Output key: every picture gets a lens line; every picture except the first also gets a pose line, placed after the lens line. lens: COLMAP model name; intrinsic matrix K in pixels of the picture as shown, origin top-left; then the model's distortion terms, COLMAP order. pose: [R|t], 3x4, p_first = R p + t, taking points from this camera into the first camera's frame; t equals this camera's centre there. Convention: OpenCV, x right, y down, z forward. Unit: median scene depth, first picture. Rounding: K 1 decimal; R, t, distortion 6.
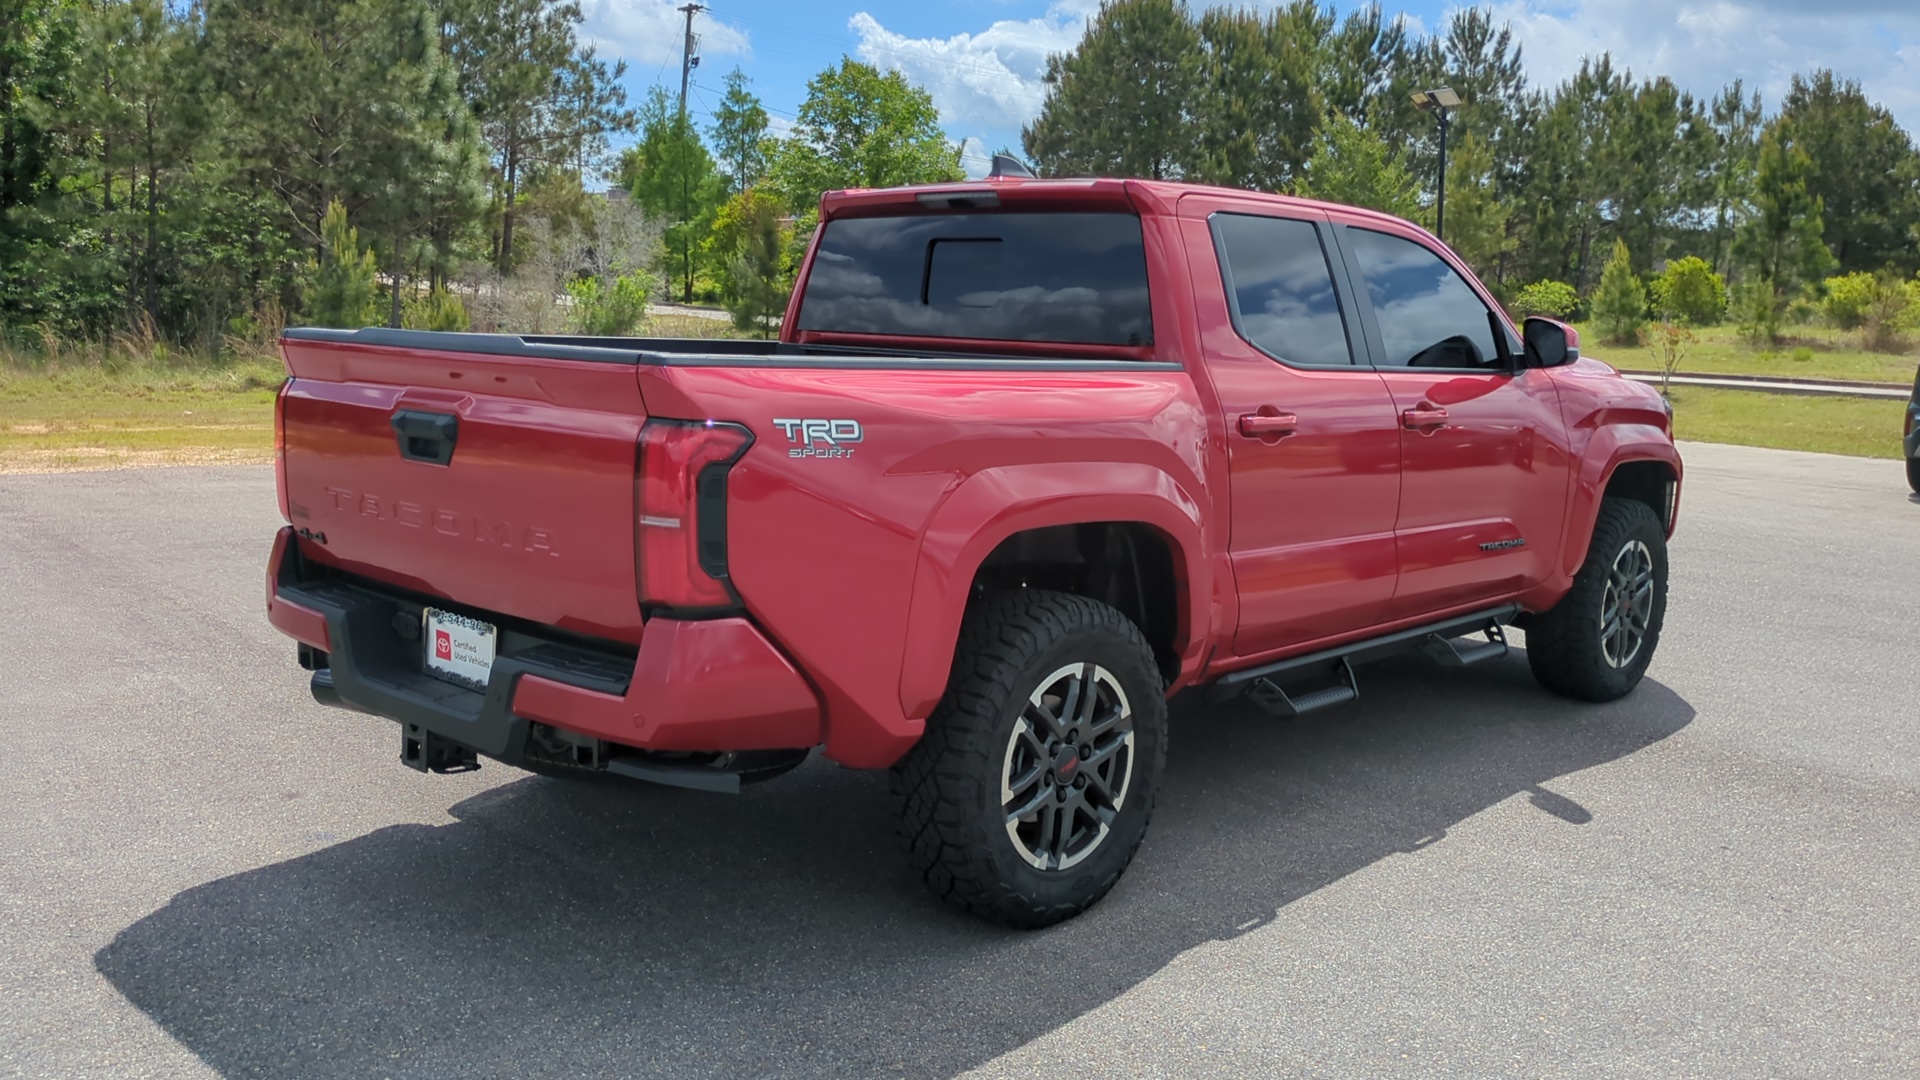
lens RADIAL K [[1662.0, 0, 949.6], [0, 1662.0, 546.5], [0, 0, 1]] dist [0.042313, -0.038987]
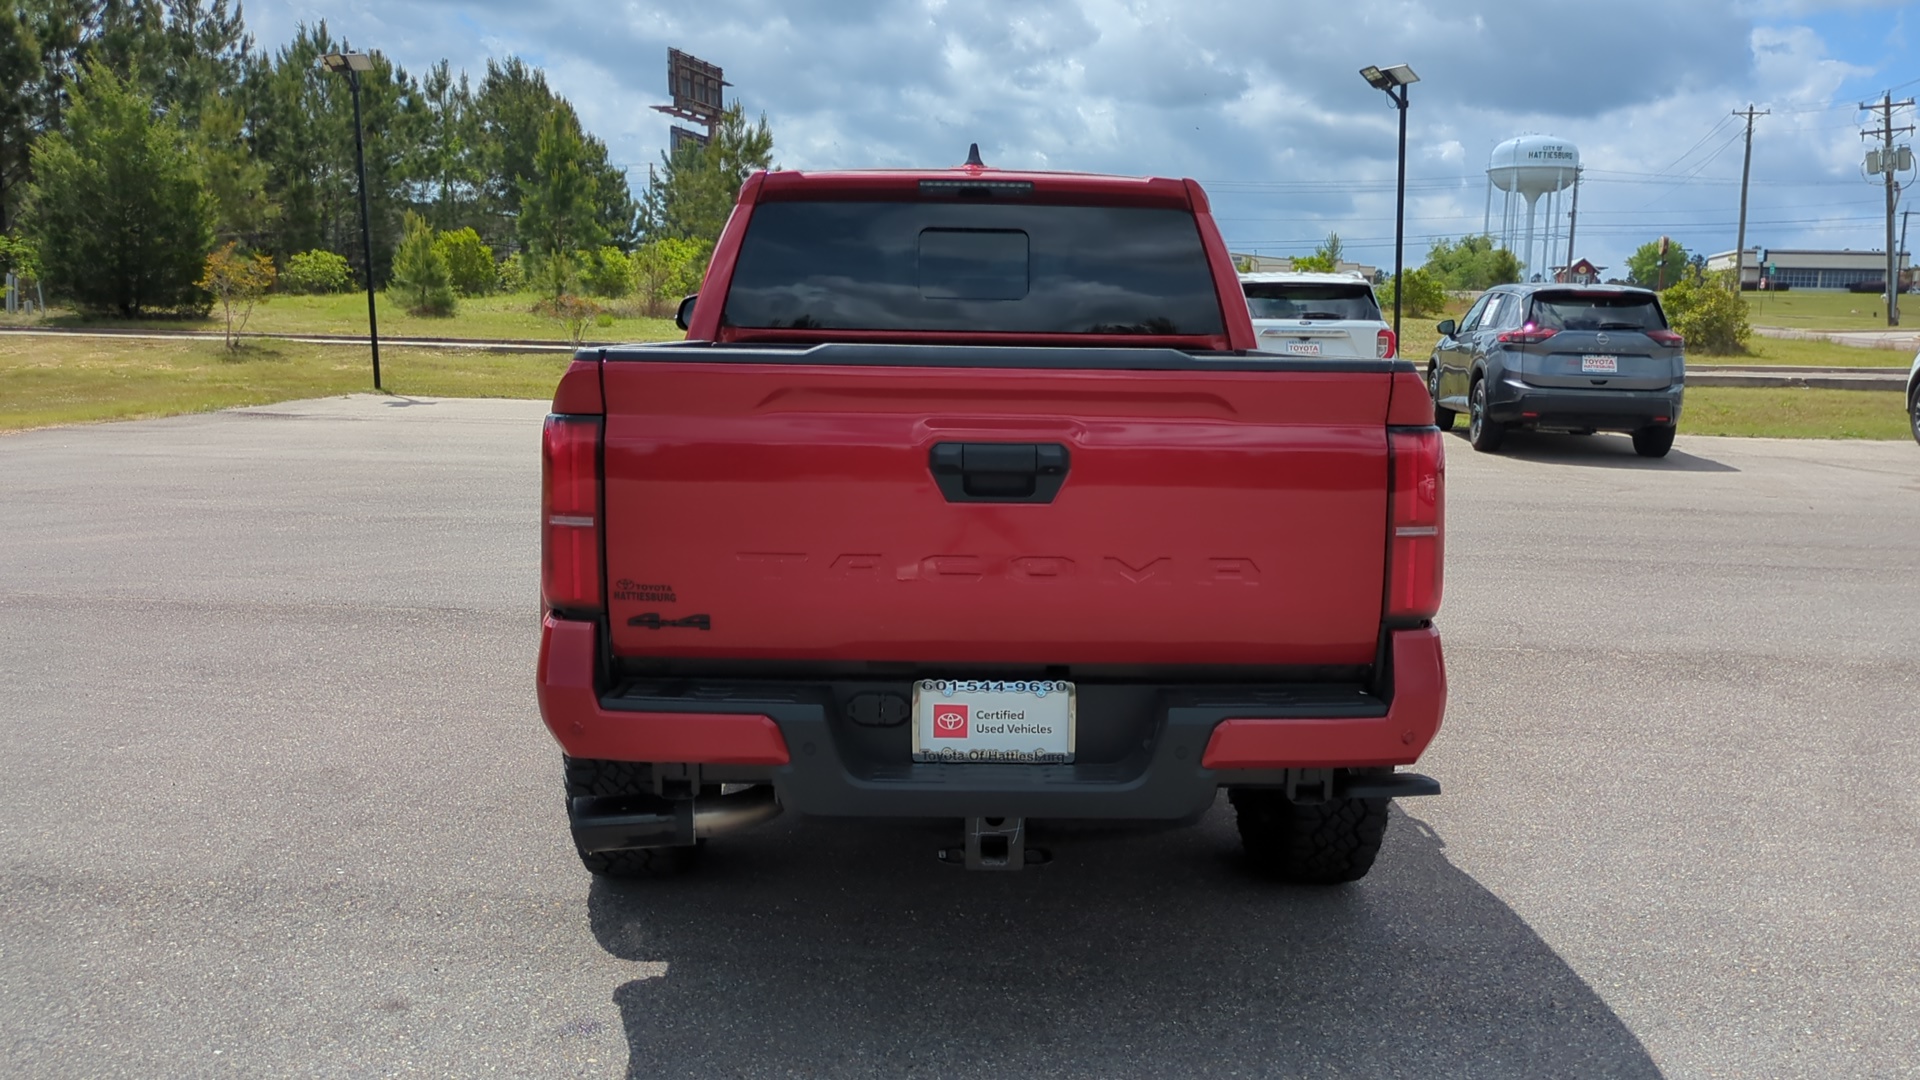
lens RADIAL K [[1662.0, 0, 977.4], [0, 1662.0, 539.0], [0, 0, 1]] dist [0.042313, -0.038987]
pose [[0.714349, -0.115441, 0.690202, -0.062460], [0.105538, 0.992791, 0.056821, -0.005618], [-0.691786, 0.032252, 0.721382, 0.028408]]
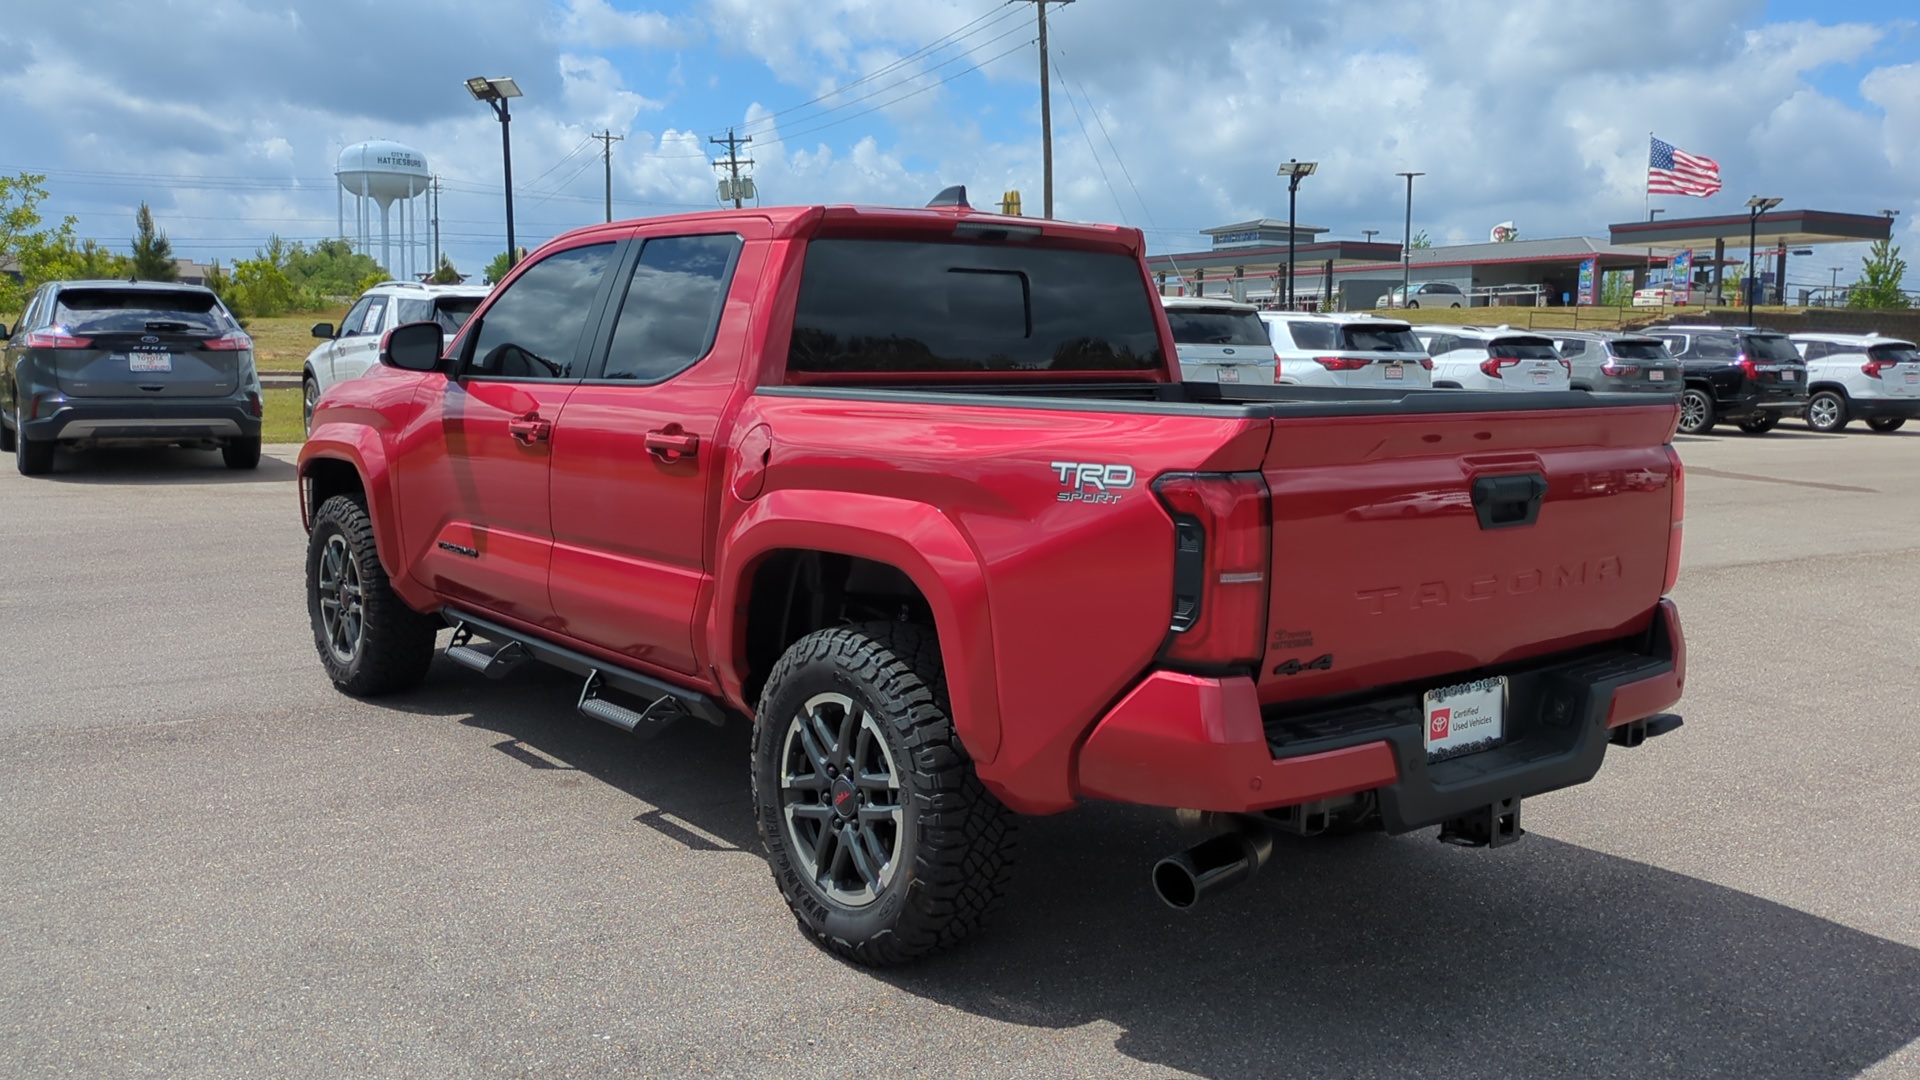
lens RADIAL K [[1662.0, 0, 976.6], [0, 1662.0, 536.7], [0, 0, 1]] dist [0.042313, -0.038987]
pose [[0.129976, -0.149062, 0.980248, -0.090783], [0.128403, 0.982840, 0.132431, -0.014823], [-0.983168, 0.108654, 0.146886, 0.080766]]
